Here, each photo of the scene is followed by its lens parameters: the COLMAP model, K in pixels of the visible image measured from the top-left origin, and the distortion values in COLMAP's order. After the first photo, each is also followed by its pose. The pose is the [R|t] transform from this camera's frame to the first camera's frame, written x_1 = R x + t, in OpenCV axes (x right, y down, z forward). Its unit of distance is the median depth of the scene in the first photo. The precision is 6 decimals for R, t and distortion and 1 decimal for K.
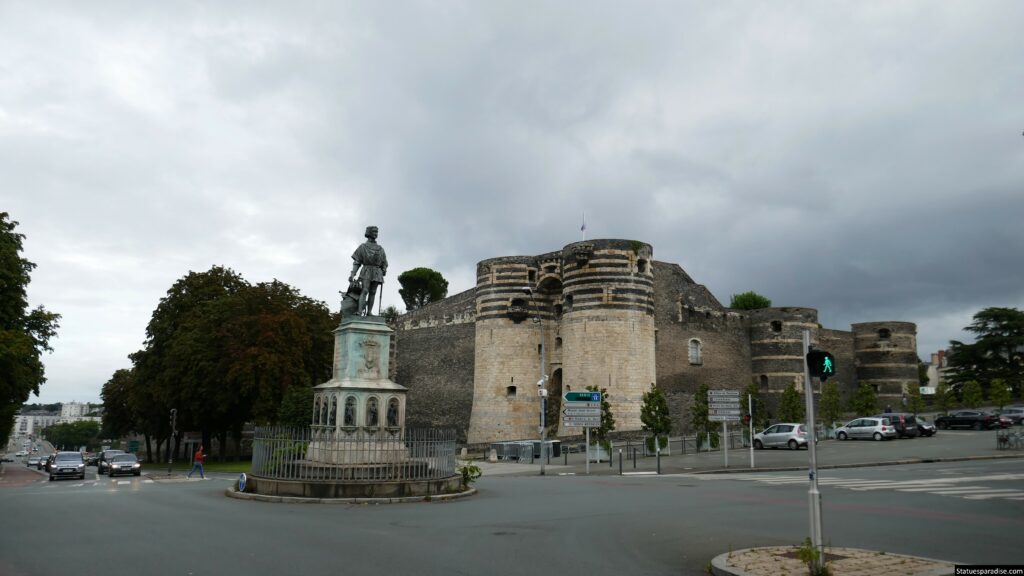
lens RADIAL K [[788.9, 0, 511.9], [0, 788.9, 287.1], [0, 0, 1]] dist [-0.042184, -0.002064]
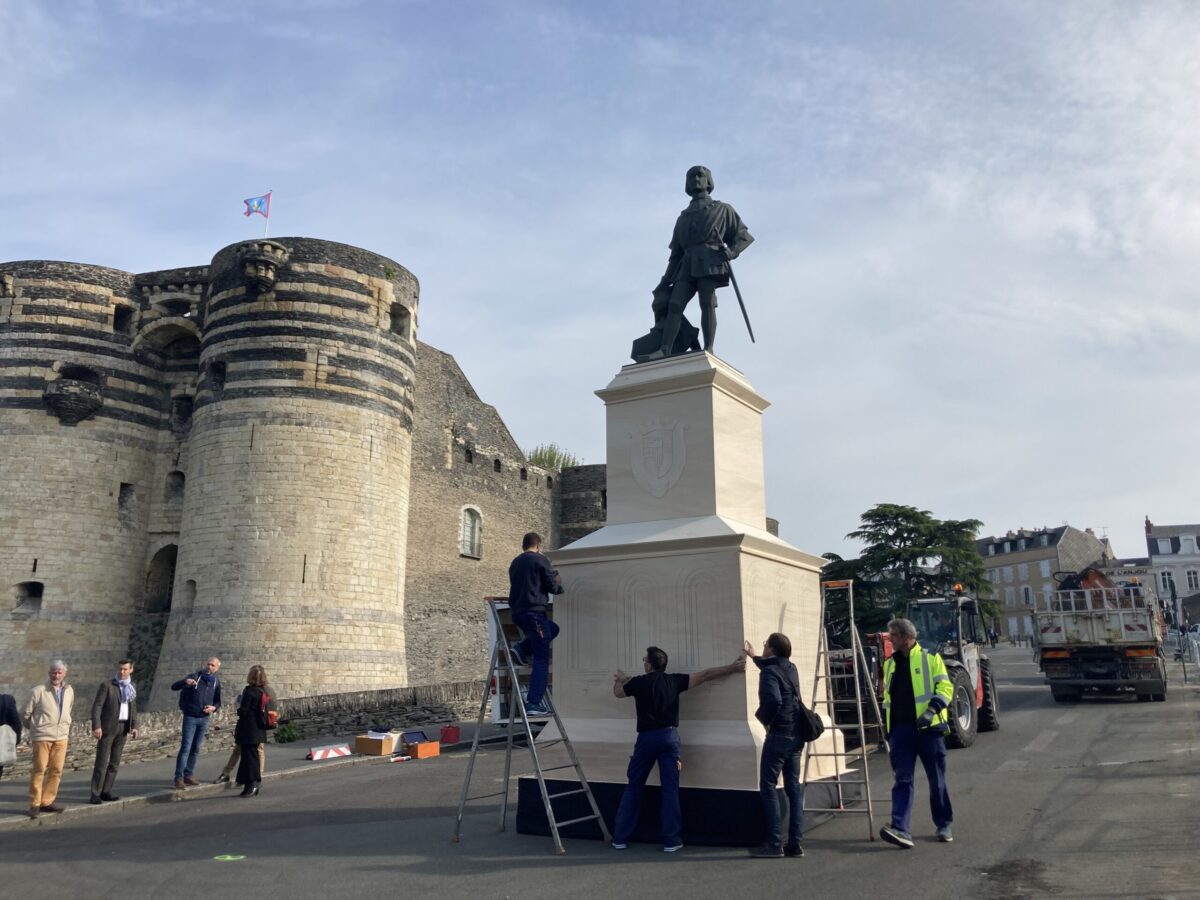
lens RADIAL K [[967.7, 0, 600.1], [0, 967.7, 447.4], [0, 0, 1]] dist [0.023198, 0.007229]
pose [[0.888388, 0.104061, 0.447145, 0.026601], [-0.072926, 0.993593, -0.086343, 0.080564], [-0.453265, 0.044097, 0.890284, 0.439396]]
